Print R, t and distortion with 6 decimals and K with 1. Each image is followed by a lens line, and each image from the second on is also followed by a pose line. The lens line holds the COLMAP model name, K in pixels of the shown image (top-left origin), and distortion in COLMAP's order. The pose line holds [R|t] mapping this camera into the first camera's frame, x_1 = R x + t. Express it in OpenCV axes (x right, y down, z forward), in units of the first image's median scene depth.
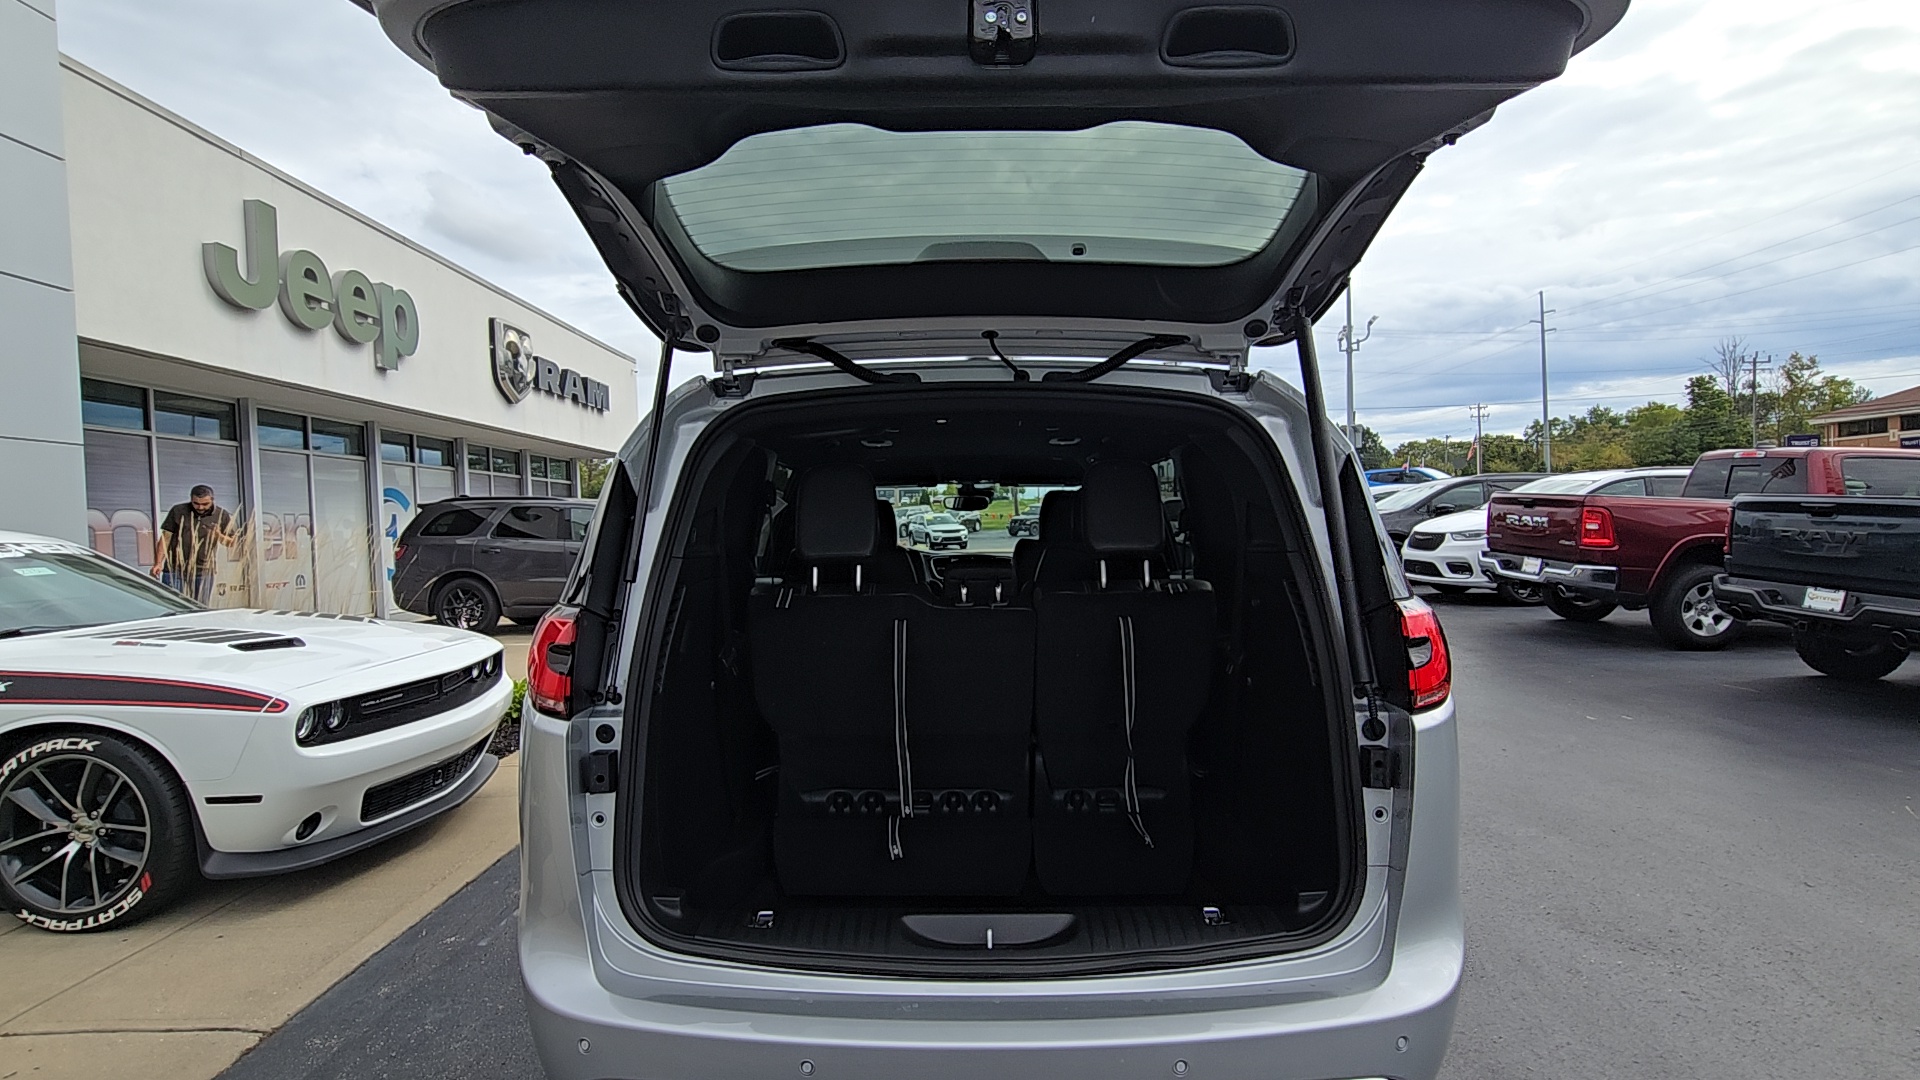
lens RADIAL K [[967.6, 0, 949.3], [0, 967.6, 550.1], [0, 0, 1]] dist [-0.001354, 0.000263]
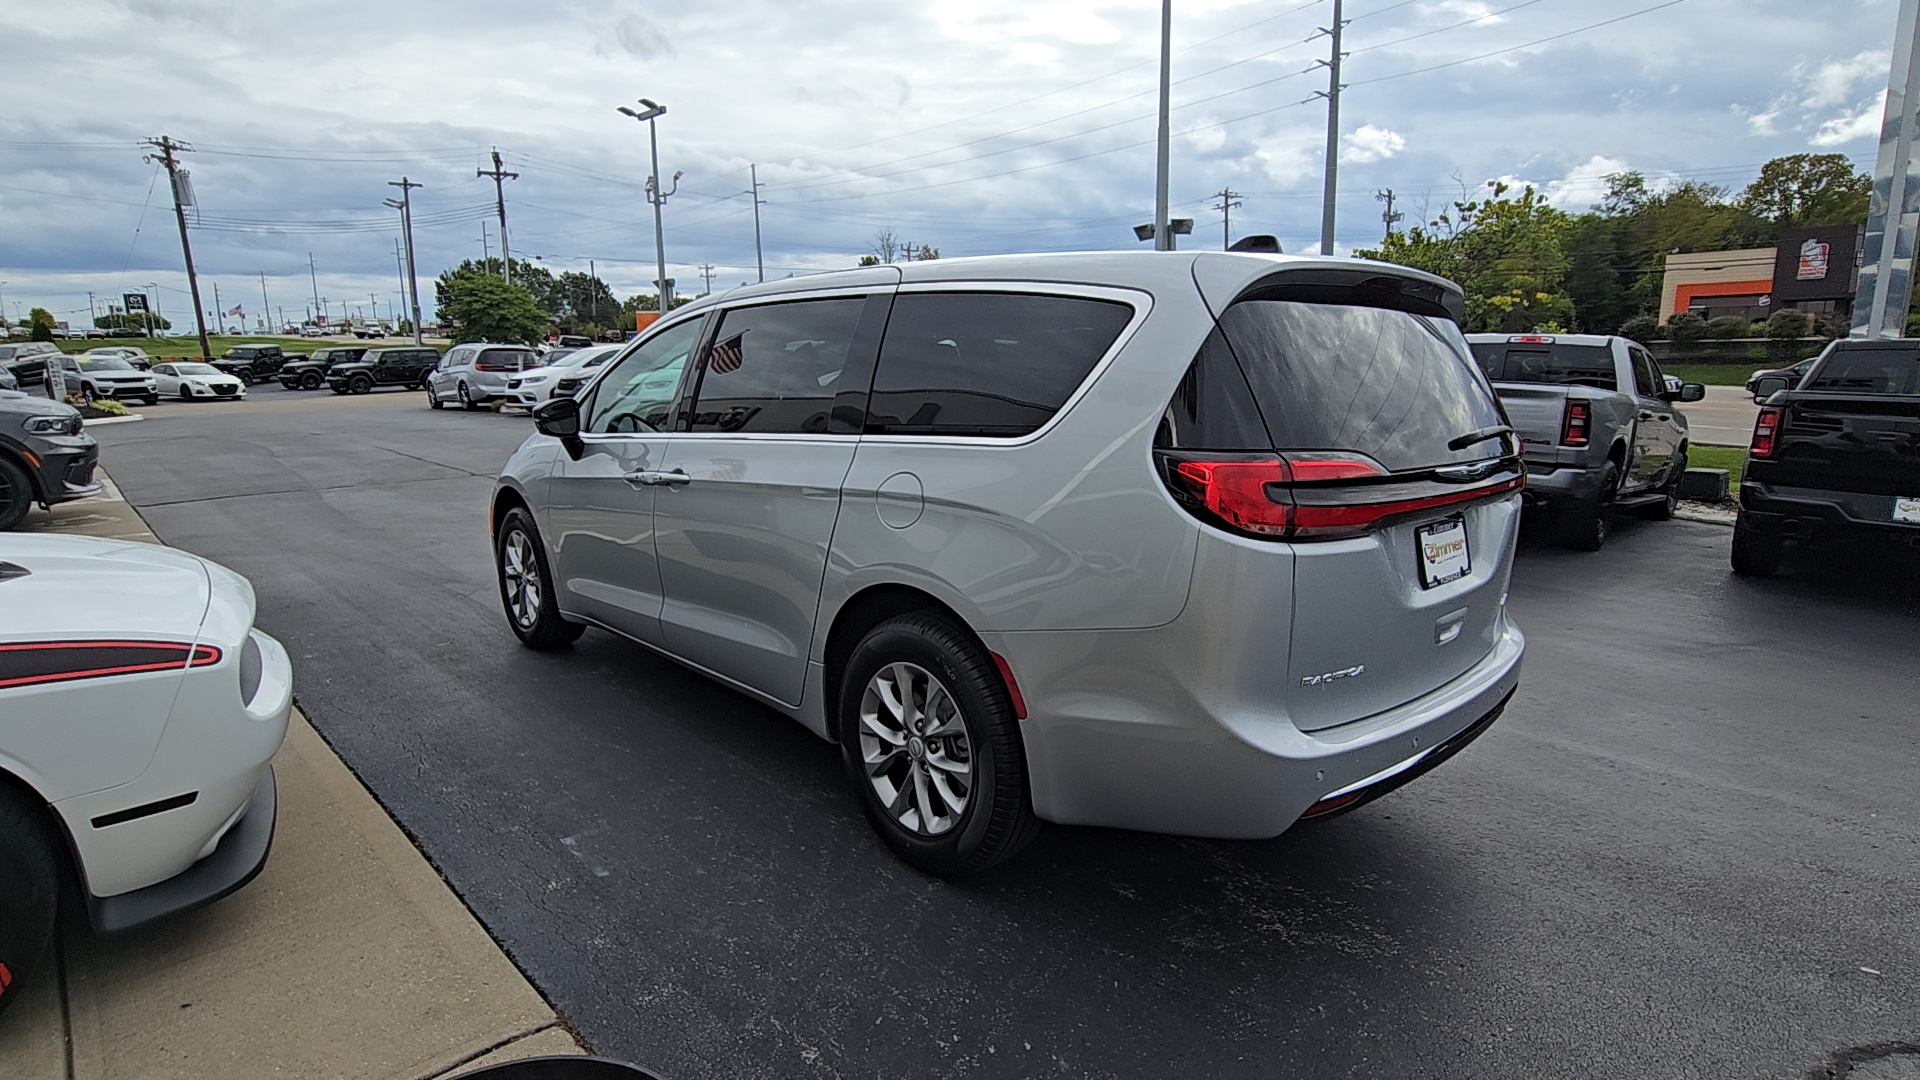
lens RADIAL K [[967.6, 0, 948.7], [0, 967.6, 546.4], [0, 0, 1]] dist [-0.001354, 0.000263]
pose [[0.726426, -0.108667, 0.678599, -0.168942], [0.007476, 0.988611, 0.150307, -0.001016], [-0.687204, -0.104114, 0.718965, 0.043330]]
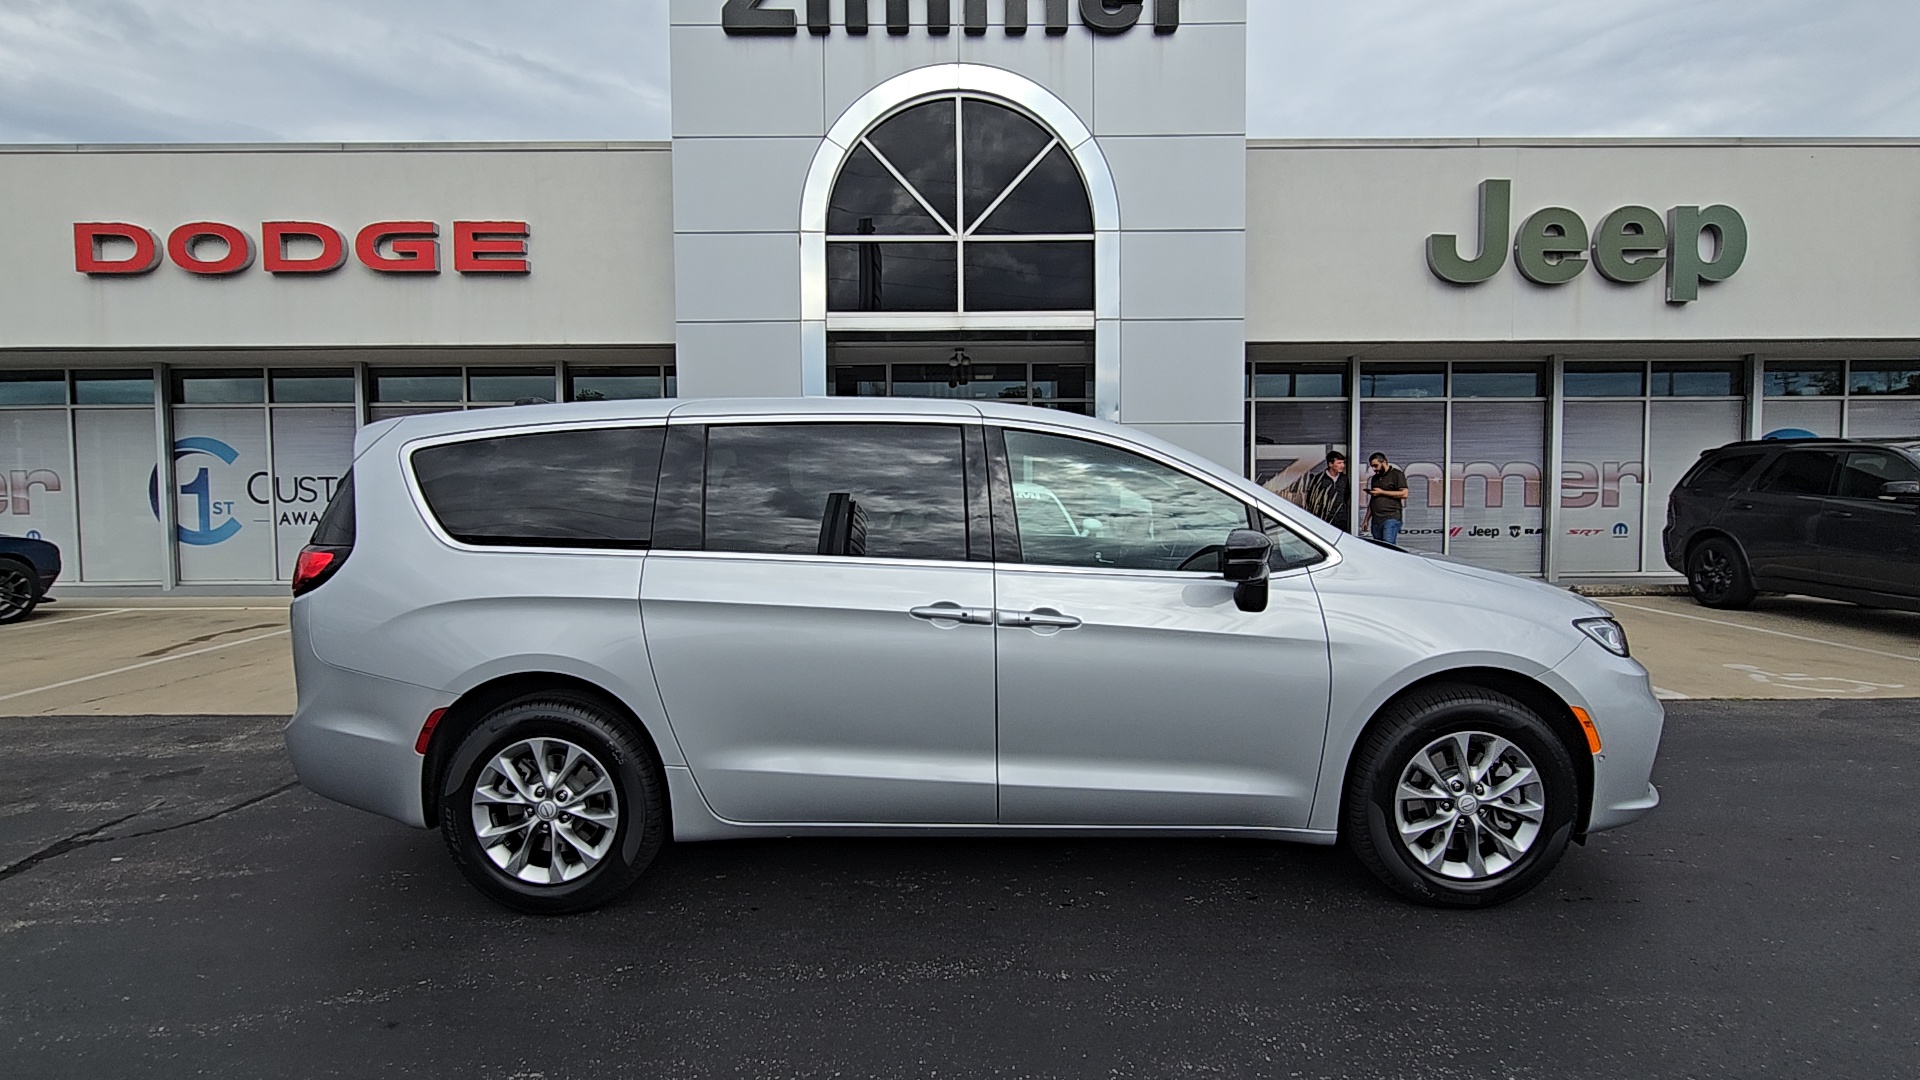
lens RADIAL K [[967.6, 0, 955.7], [0, 967.6, 541.5], [0, 0, 1]] dist [-0.001354, 0.000263]
pose [[-0.000308, 0.074316, -0.997235, 0.270377], [-0.019062, 0.997053, 0.074308, -0.013654], [0.999818, 0.019032, 0.001110, 0.257205]]
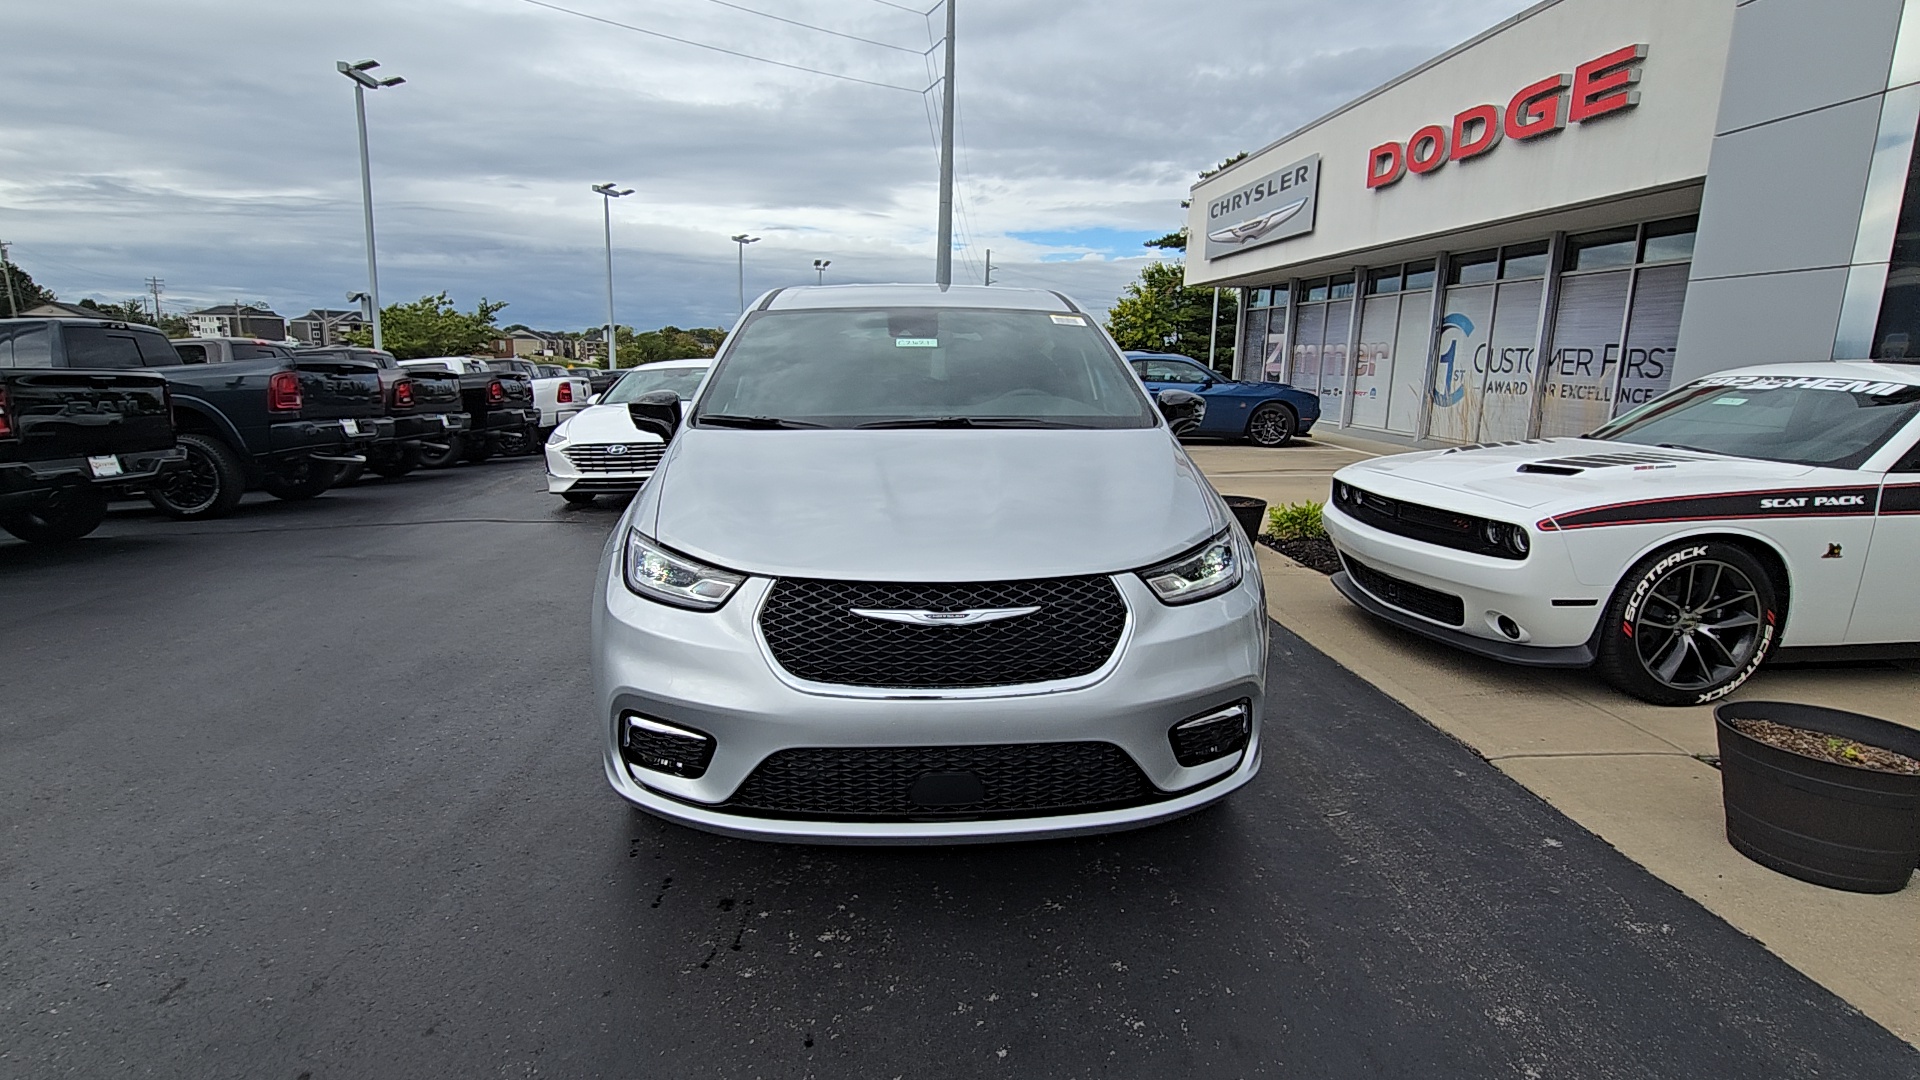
lens RADIAL K [[967.6, 0, 952.3], [0, 967.6, 547.6], [0, 0, 1]] dist [-0.001354, 0.000263]
pose [[-0.997485, 0.018380, -0.068453, 0.019109], [0.002630, 0.974725, 0.223394, -0.018046], [0.070829, 0.222652, -0.972322, 0.561909]]
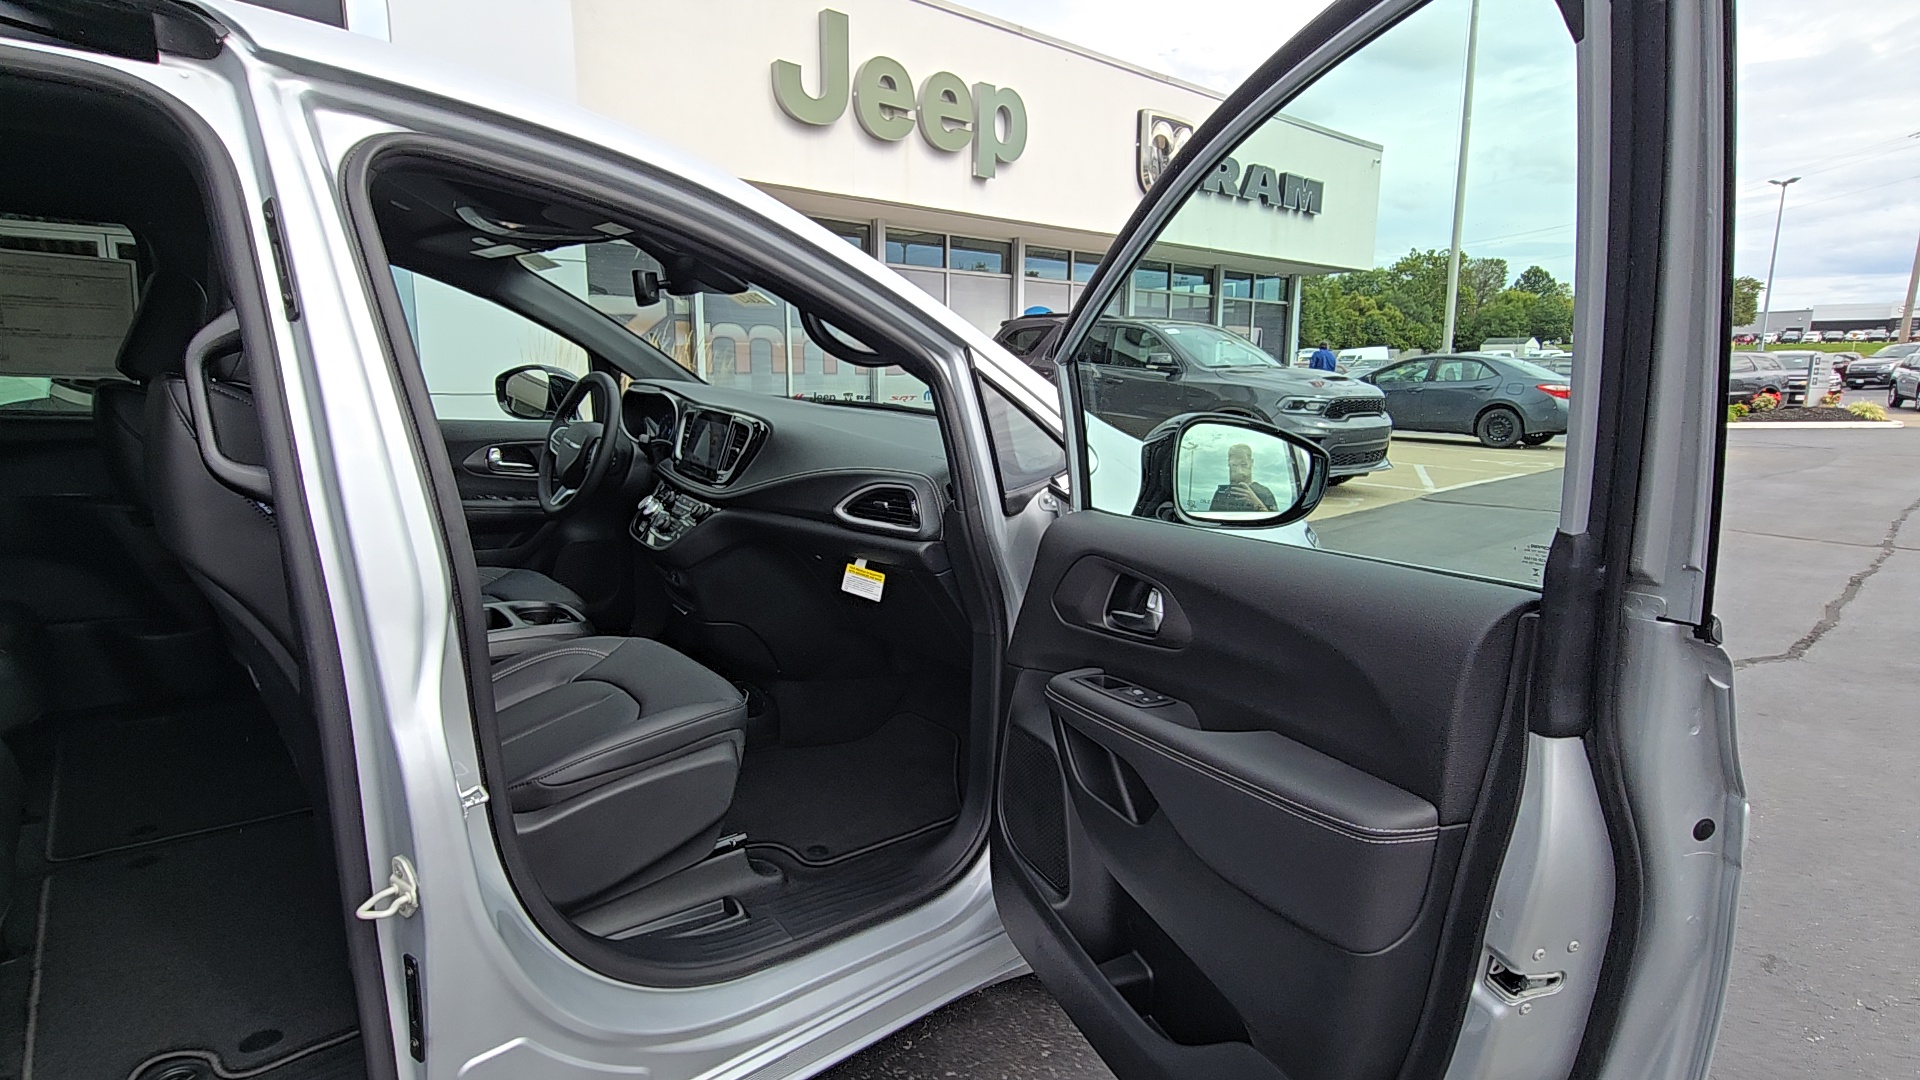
lens RADIAL K [[967.6, 0, 946.1], [0, 967.6, 548.9], [0, 0, 1]] dist [-0.001354, 0.000263]
pose [[0.651260, 0.177938, -0.737698, 0.136187], [-0.049237, 0.979980, 0.192910, -0.007217], [0.757256, -0.089313, 0.646983, 0.251022]]
